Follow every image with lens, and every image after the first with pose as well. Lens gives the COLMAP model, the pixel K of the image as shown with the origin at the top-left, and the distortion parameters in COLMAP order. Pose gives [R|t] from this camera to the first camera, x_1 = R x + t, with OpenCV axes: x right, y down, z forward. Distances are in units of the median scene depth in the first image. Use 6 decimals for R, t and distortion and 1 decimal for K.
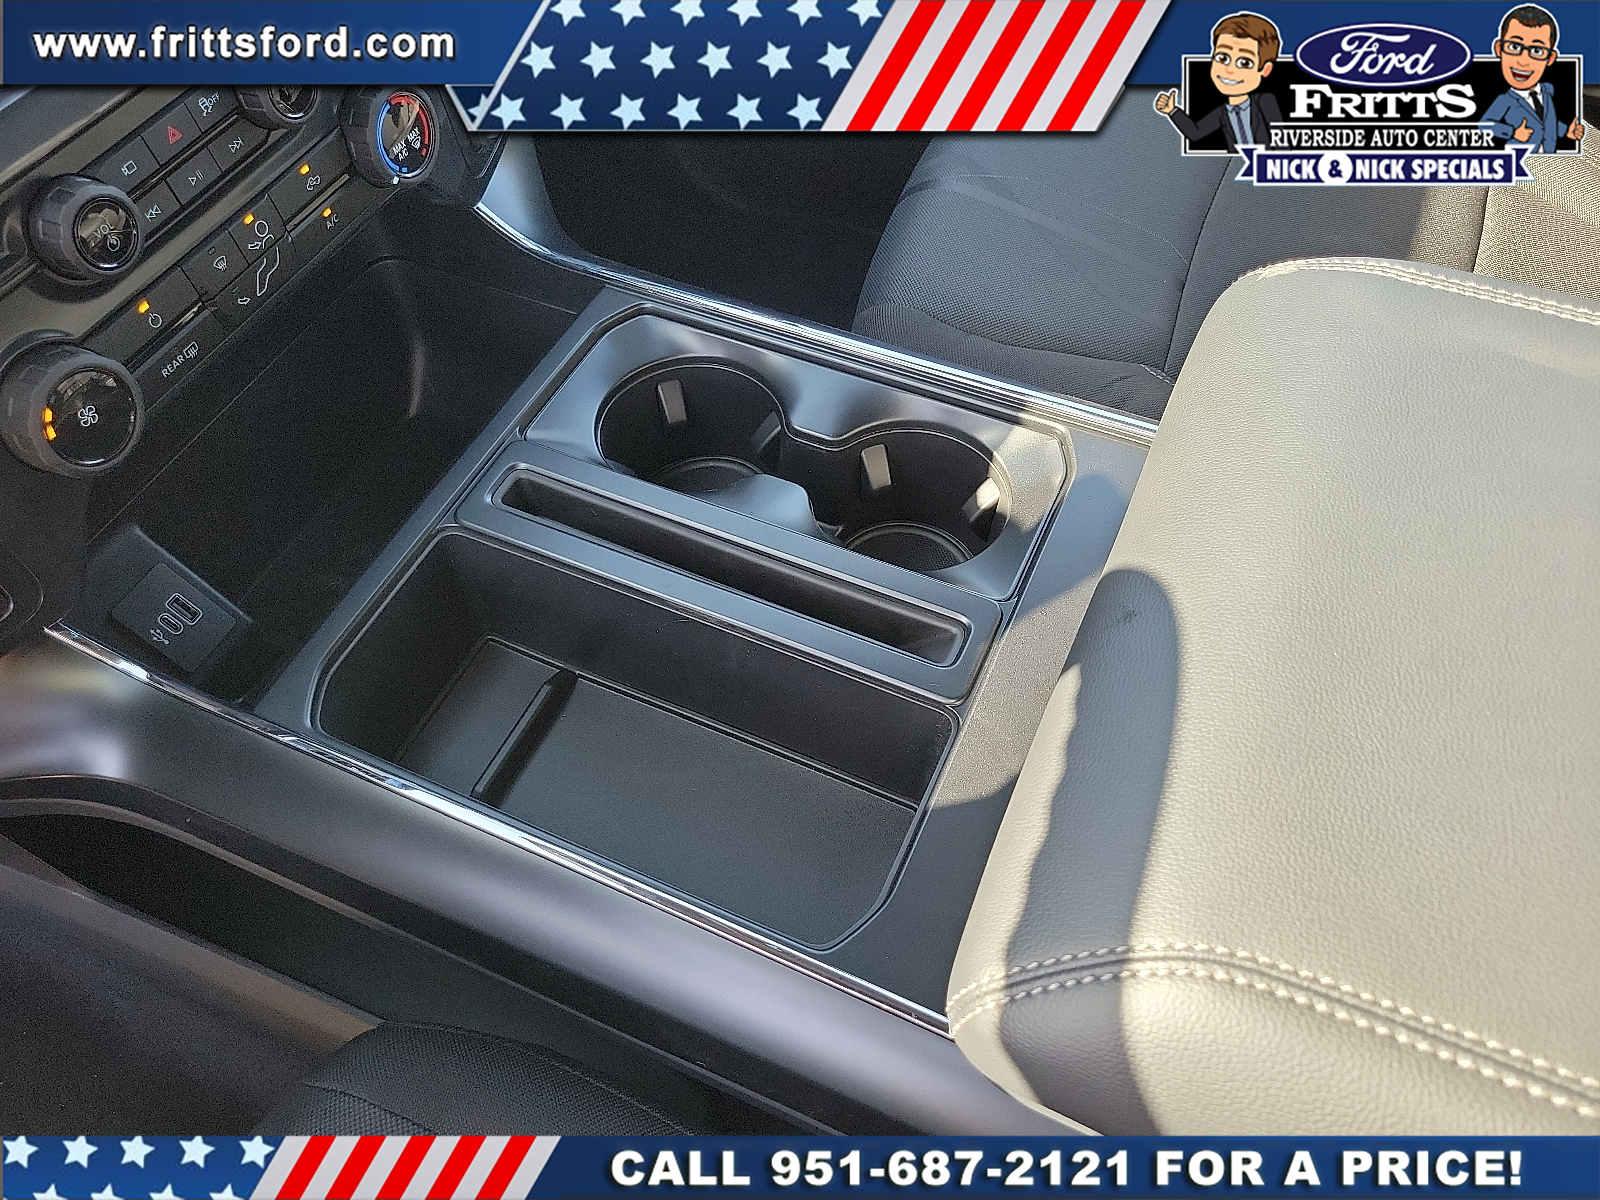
lens RADIAL K [[1204.1, 0, 798.5], [0, 1204.1, 603.0], [0, 0, 1]] dist [0.032172, 0.007062]
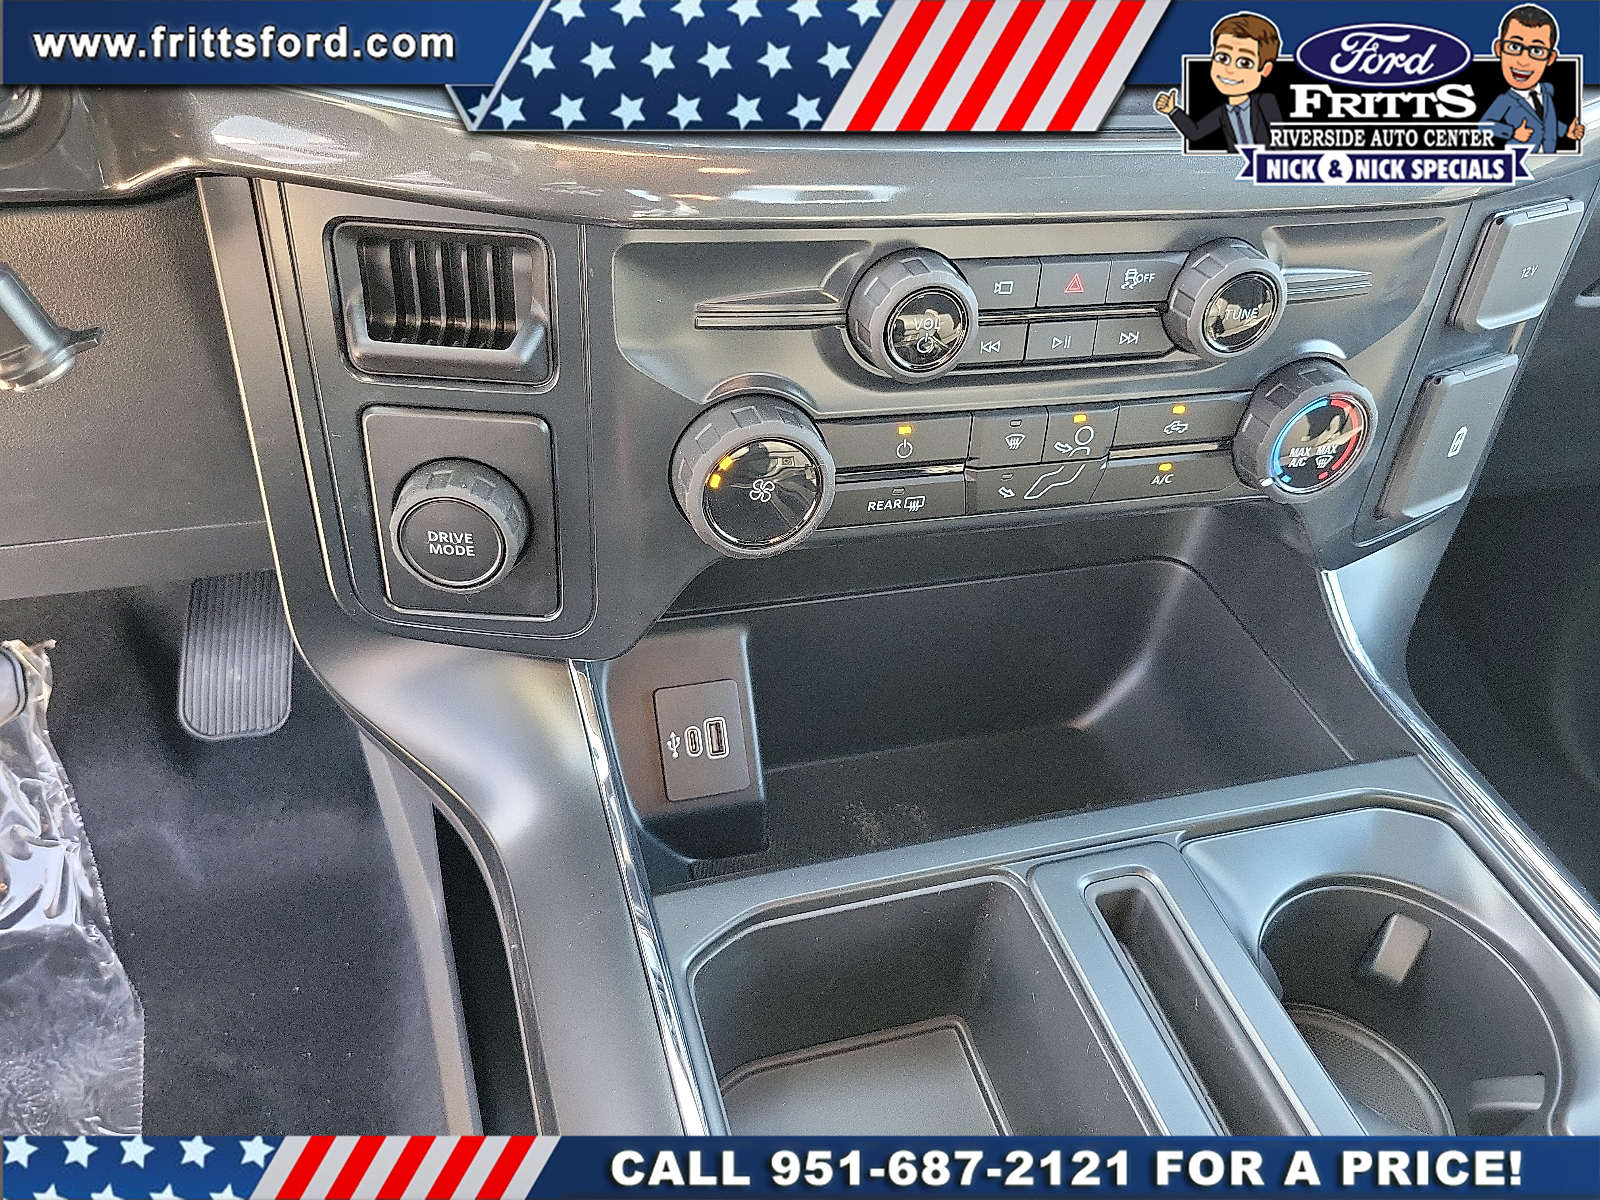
lens RADIAL K [[1204.1, 0, 800.3], [0, 1204.1, 598.3], [0, 0, 1]] dist [0.032172, 0.007062]
pose [[0.652874, 0.545148, -0.525898, -0.093970], [-0.671148, 0.738200, -0.067974, -0.055004], [0.351162, 0.397334, 0.847827, 0.312762]]
